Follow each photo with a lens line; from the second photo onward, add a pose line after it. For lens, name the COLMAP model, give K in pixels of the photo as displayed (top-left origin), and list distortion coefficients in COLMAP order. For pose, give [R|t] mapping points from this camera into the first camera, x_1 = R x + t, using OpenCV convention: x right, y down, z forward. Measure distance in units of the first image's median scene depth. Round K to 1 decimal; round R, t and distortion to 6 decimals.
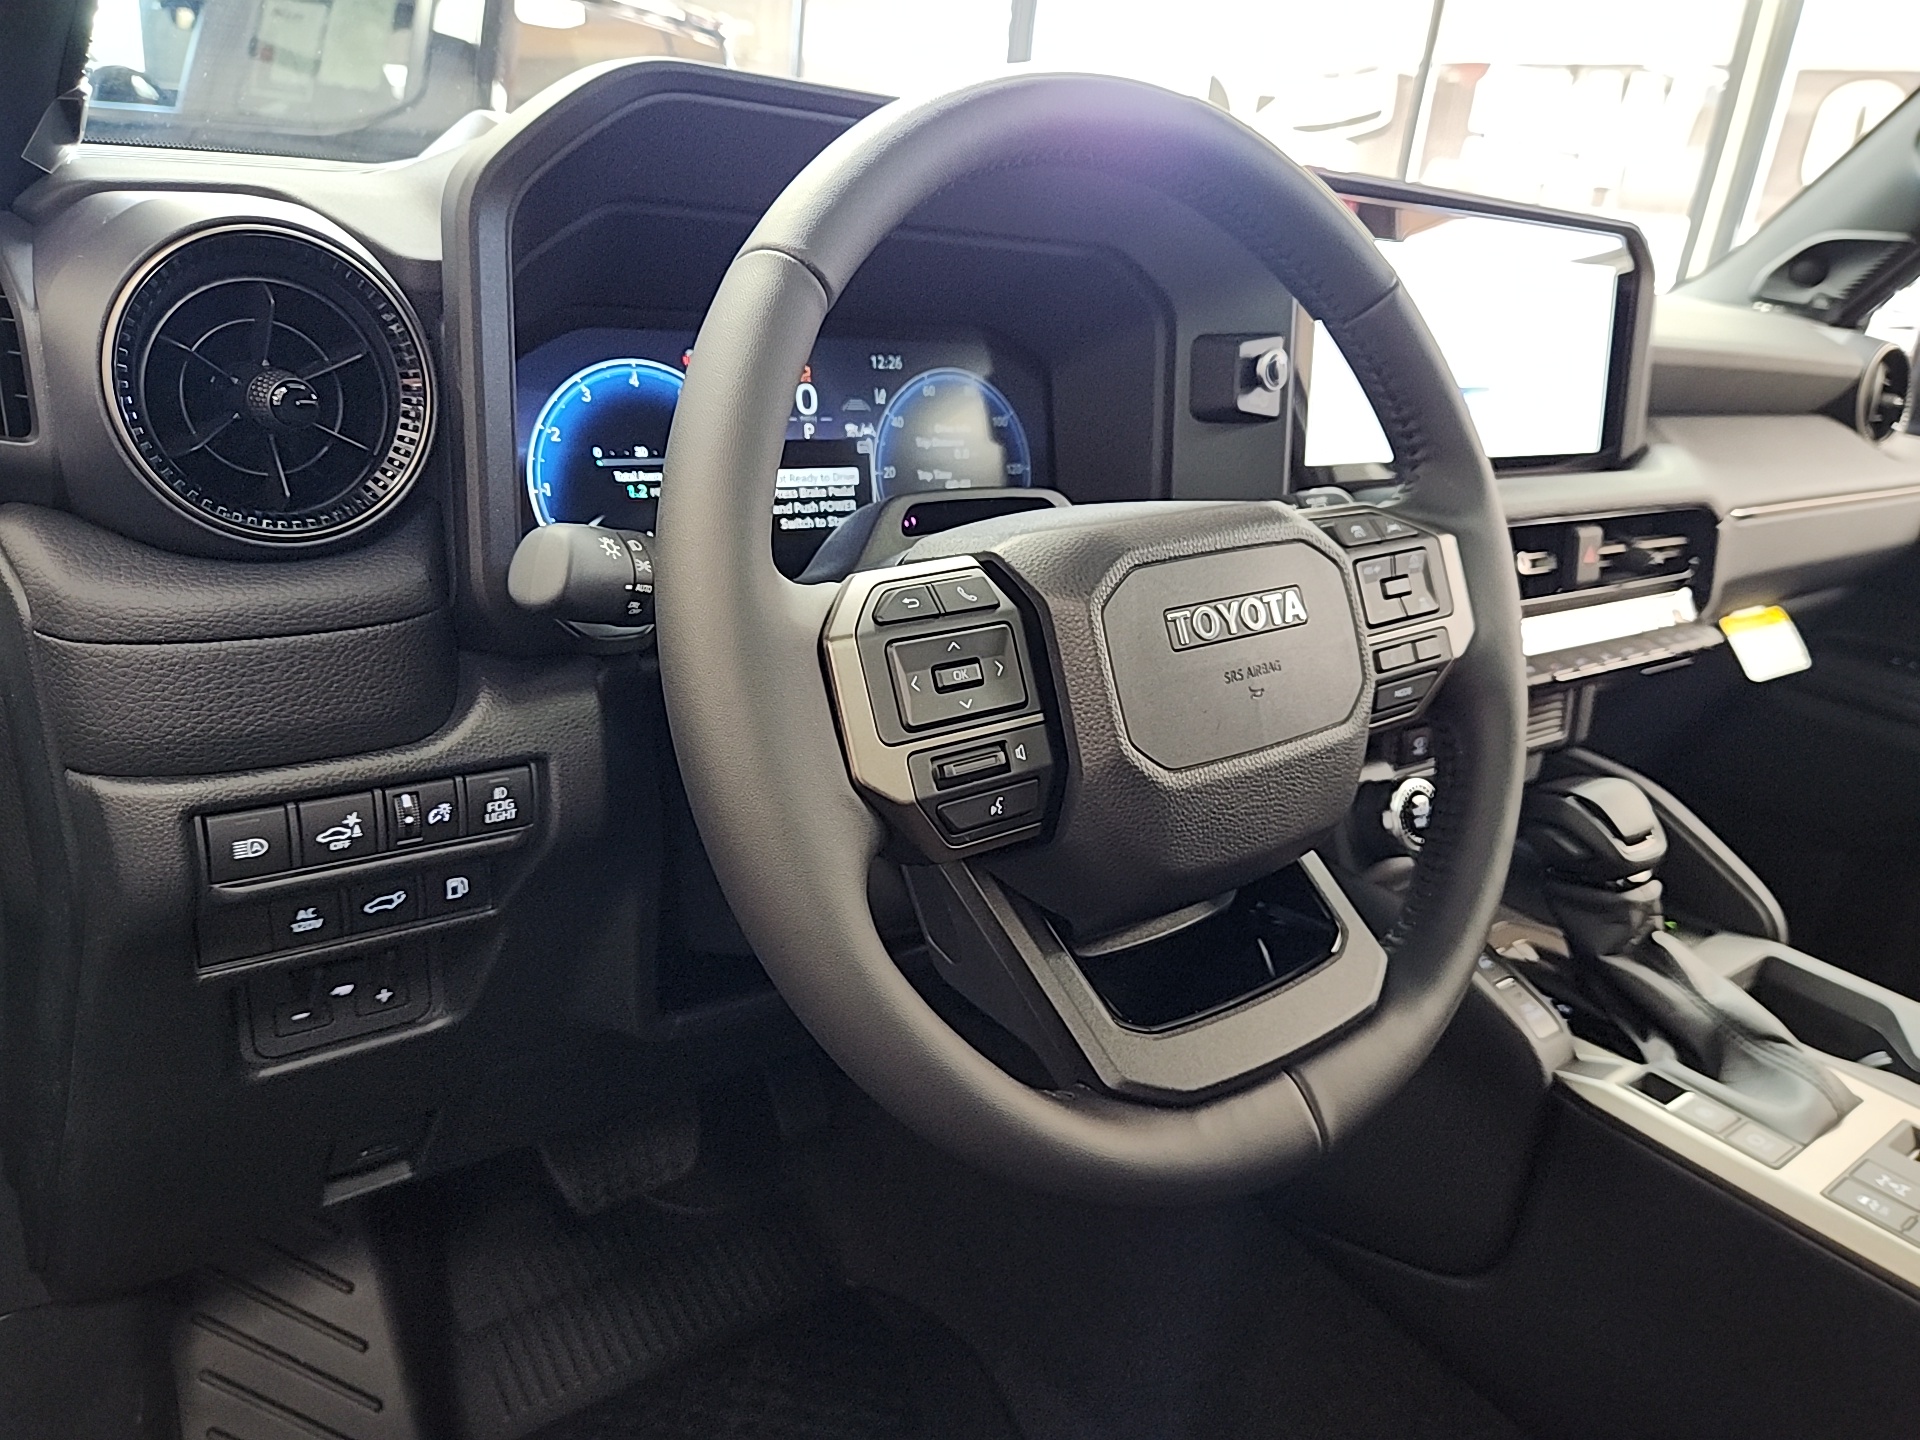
lens RADIAL K [[1486.7, 0, 967.9], [0, 1486.7, 725.8], [0, 0, 1]] dist [0.001775, 0.003801]
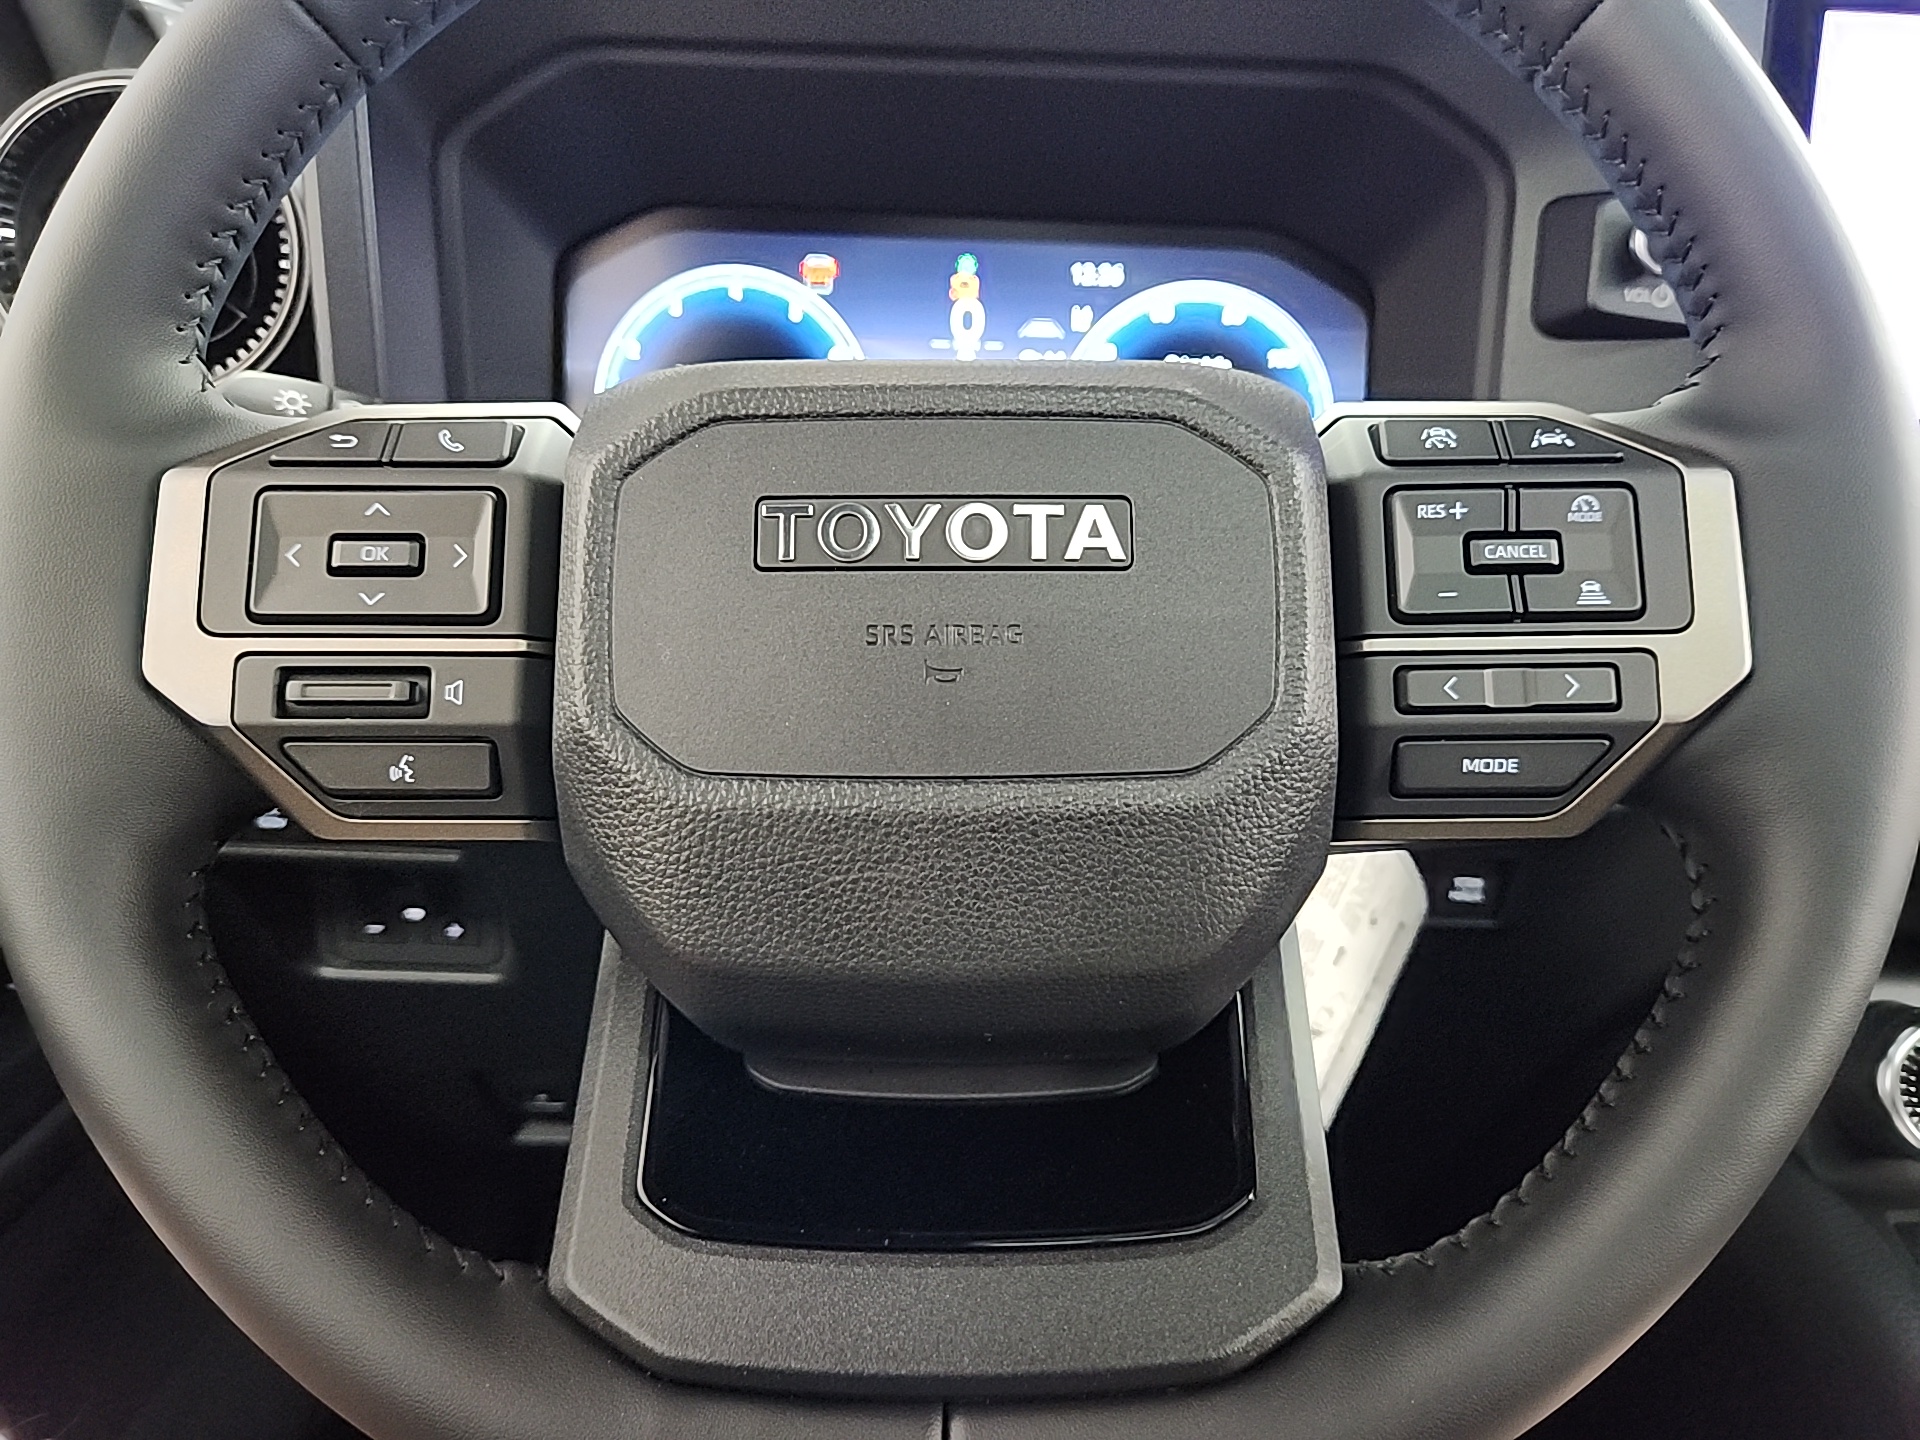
lens RADIAL K [[1370.4, 0, 959.7], [0, 1370.4, 714.4], [0, 0, 1]] dist [0.075281, -0.072823]
pose [[0.770297, 0.128319, -0.624642, 0.497994], [-0.175638, 0.984350, -0.014381, -0.001553], [0.613021, 0.120788, 0.780779, 0.601496]]
